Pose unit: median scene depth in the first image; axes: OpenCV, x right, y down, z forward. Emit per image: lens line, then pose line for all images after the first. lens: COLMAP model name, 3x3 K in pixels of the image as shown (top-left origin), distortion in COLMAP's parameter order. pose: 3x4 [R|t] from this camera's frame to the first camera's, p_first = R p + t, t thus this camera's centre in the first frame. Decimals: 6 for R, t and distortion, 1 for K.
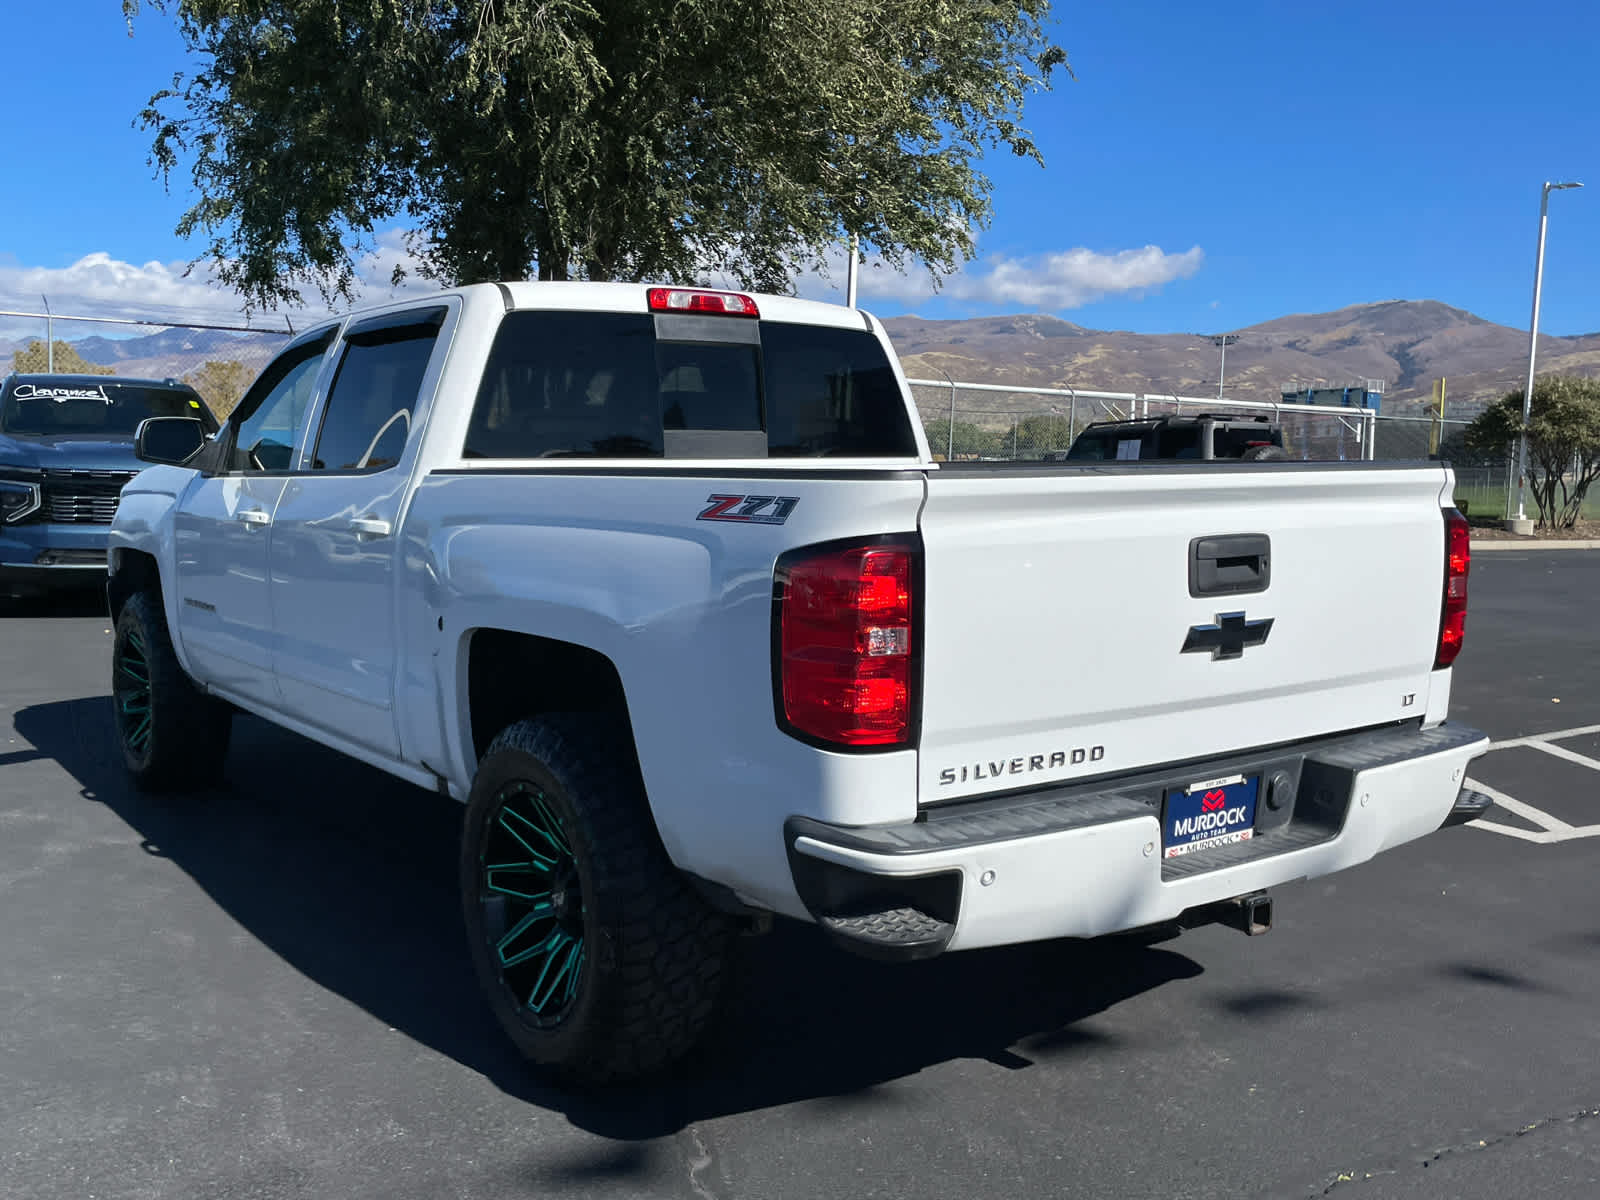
lens RADIAL K [[1494.3, 0, 825.3], [0, 1494.3, 599.0], [0, 0, 1]] dist [0.126553, -0.256427]
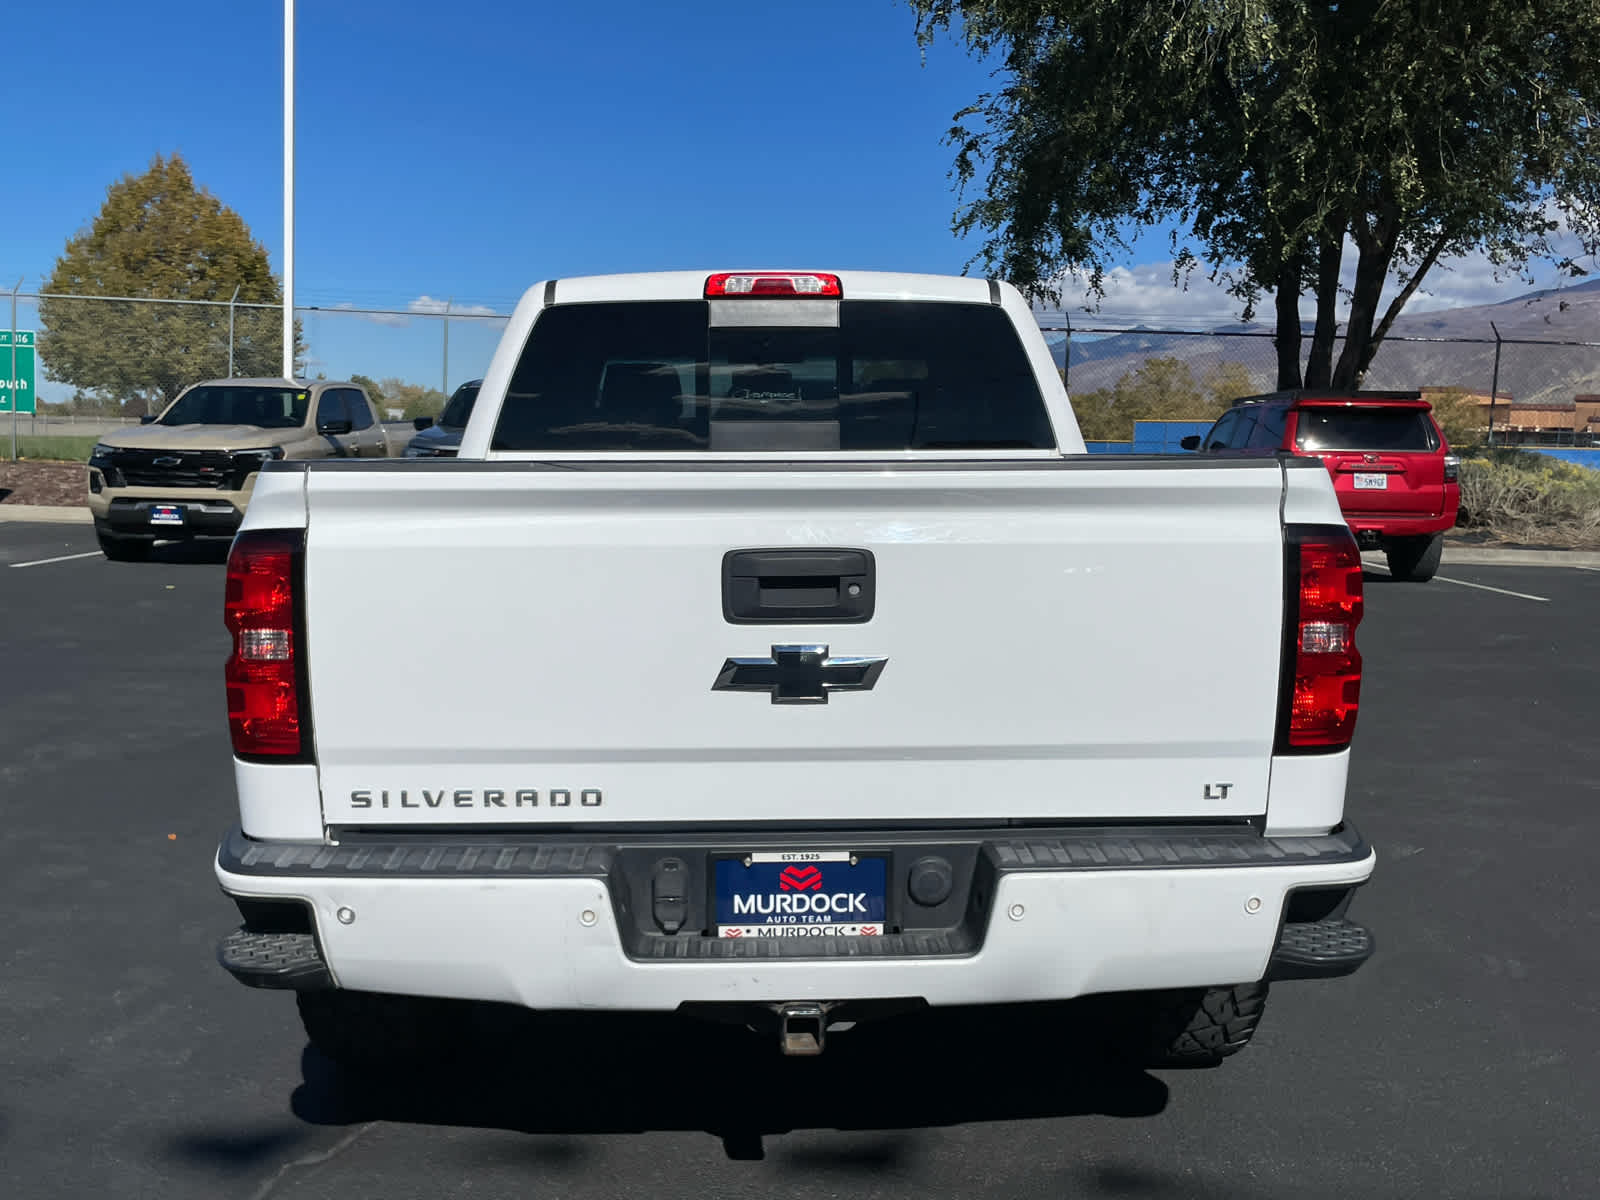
lens RADIAL K [[1515.1, 0, 811.2], [0, 1515.1, 598.4], [0, 0, 1]] dist [0.109966, -0.172893]
pose [[0.826872, 0.056905, -0.559505, 0.686881], [-0.054776, 0.998287, 0.020580, -0.031503], [0.559717, 0.013630, 0.828572, 0.319394]]
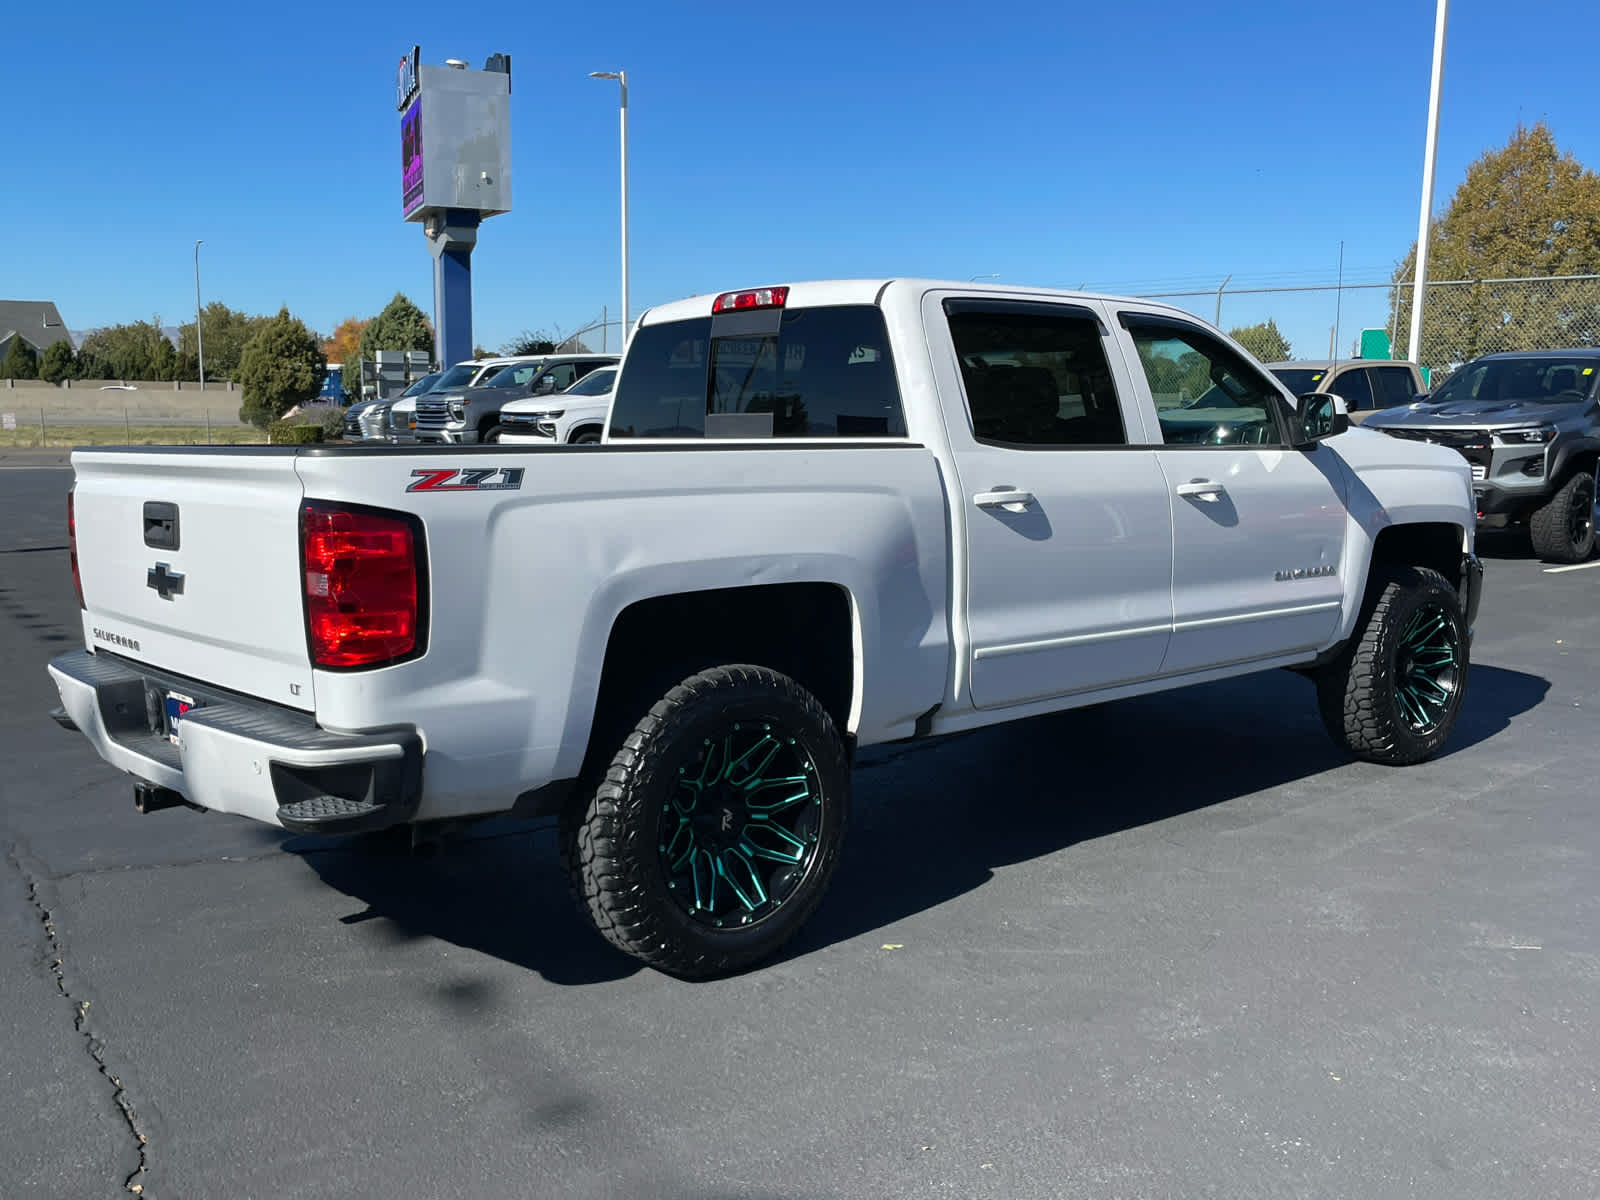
lens RADIAL K [[1526.8, 0, 836.6], [0, 1526.8, 599.3], [0, 0, 1]] dist [0.127903, -0.164069]
pose [[0.104546, 0.112334, -0.988155, 1.555941], [-0.090924, 0.990519, 0.102983, -0.141327], [0.990355, 0.079080, 0.113769, 1.350928]]
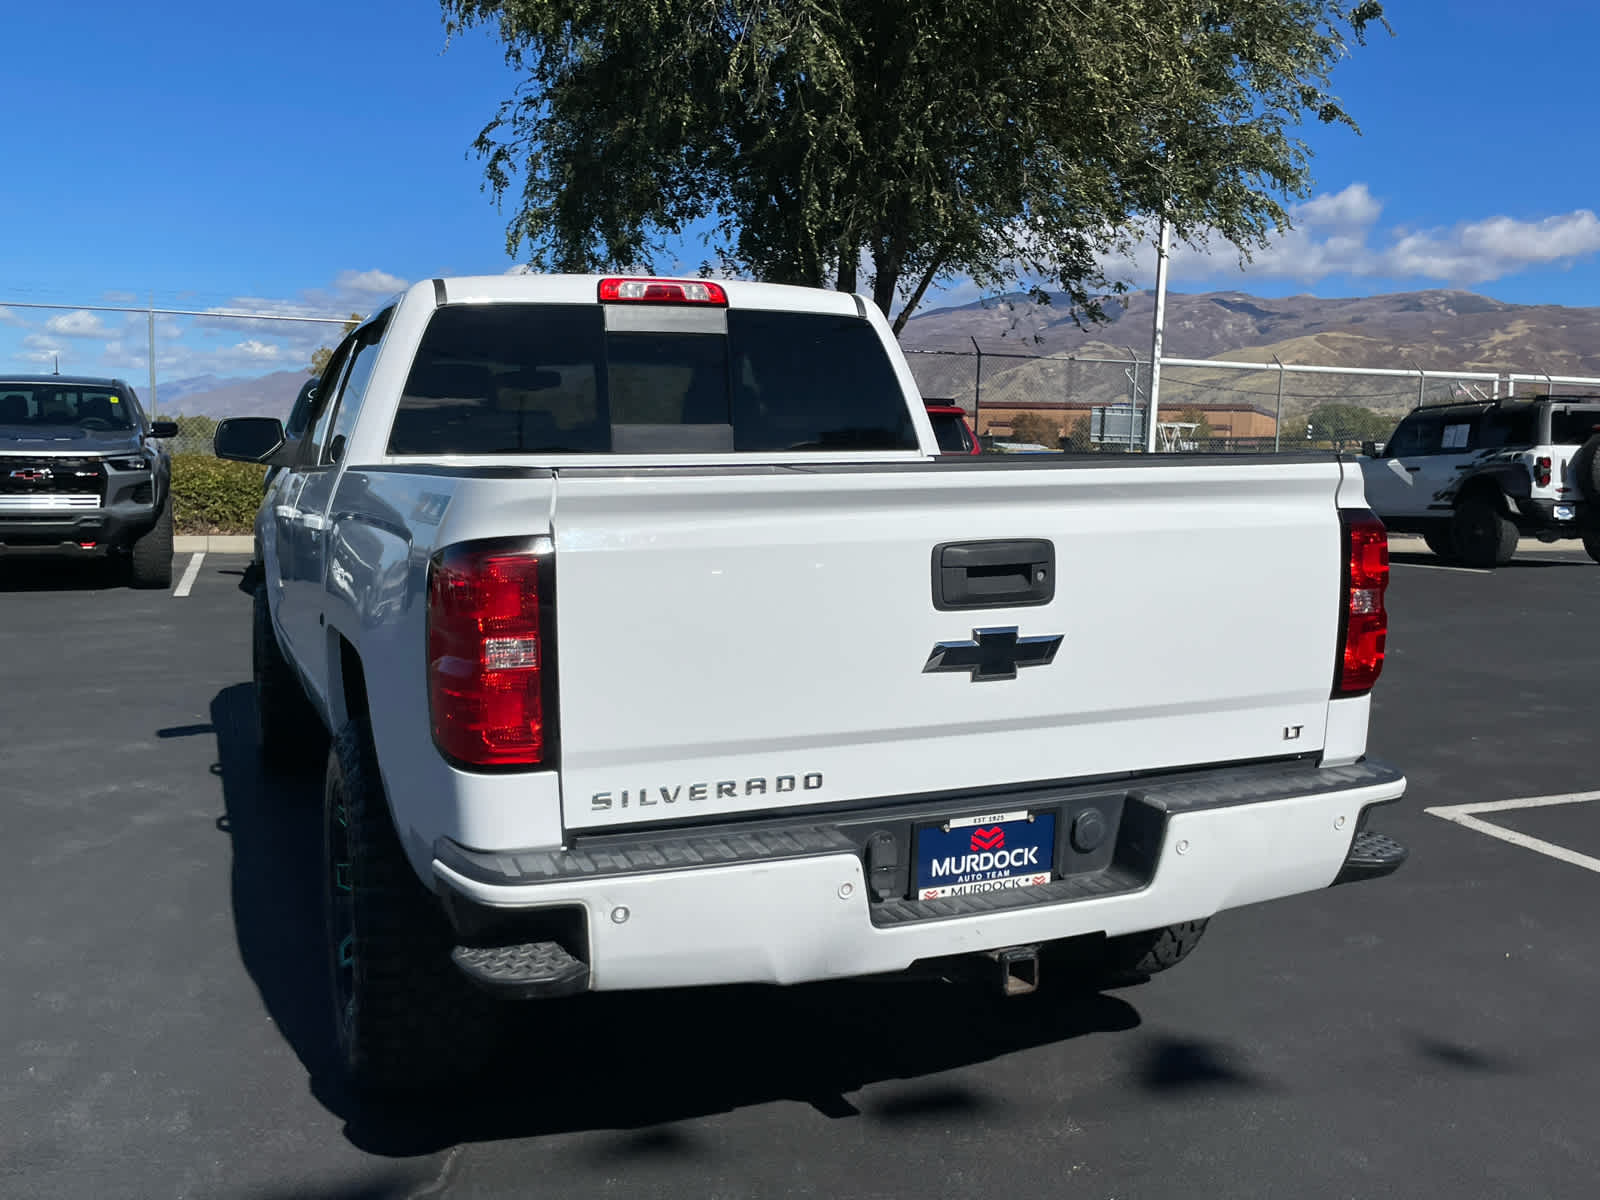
lens RADIAL K [[1507.6, 0, 835.4], [0, 1507.6, 603.0], [0, 0, 1]] dist [0.103237, -0.121647]
pose [[0.972566, 0.017804, -0.231946, 0.363827], [-0.015977, 0.999825, 0.009753, -0.012195], [0.232079, -0.005779, 0.972680, 0.108880]]
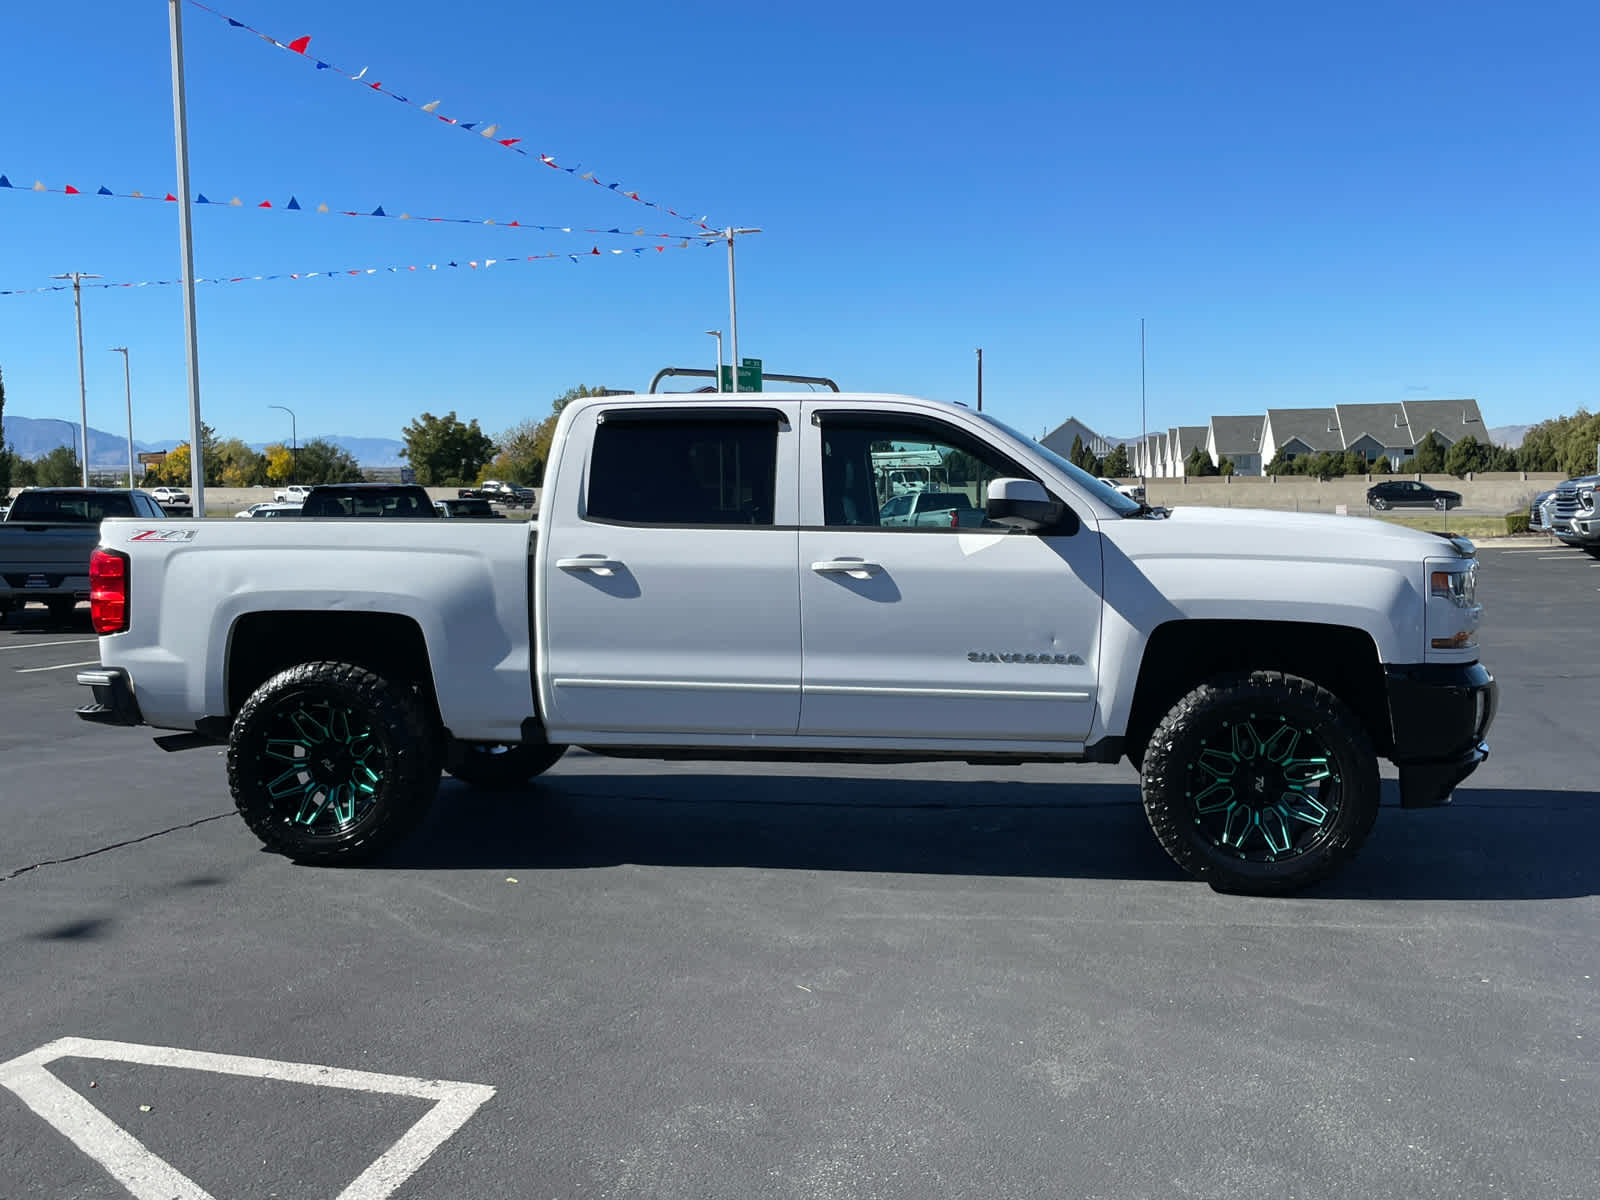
lens RADIAL K [[1526.8, 0, 836.6], [0, 1526.8, 599.3], [0, 0, 1]] dist [0.127903, -0.164069]
pose [[-0.696865, 0.038490, -0.716169, 1.230054], [-0.069048, 0.990320, 0.120410, -0.315811], [0.713871, 0.133360, -0.687462, 3.304337]]
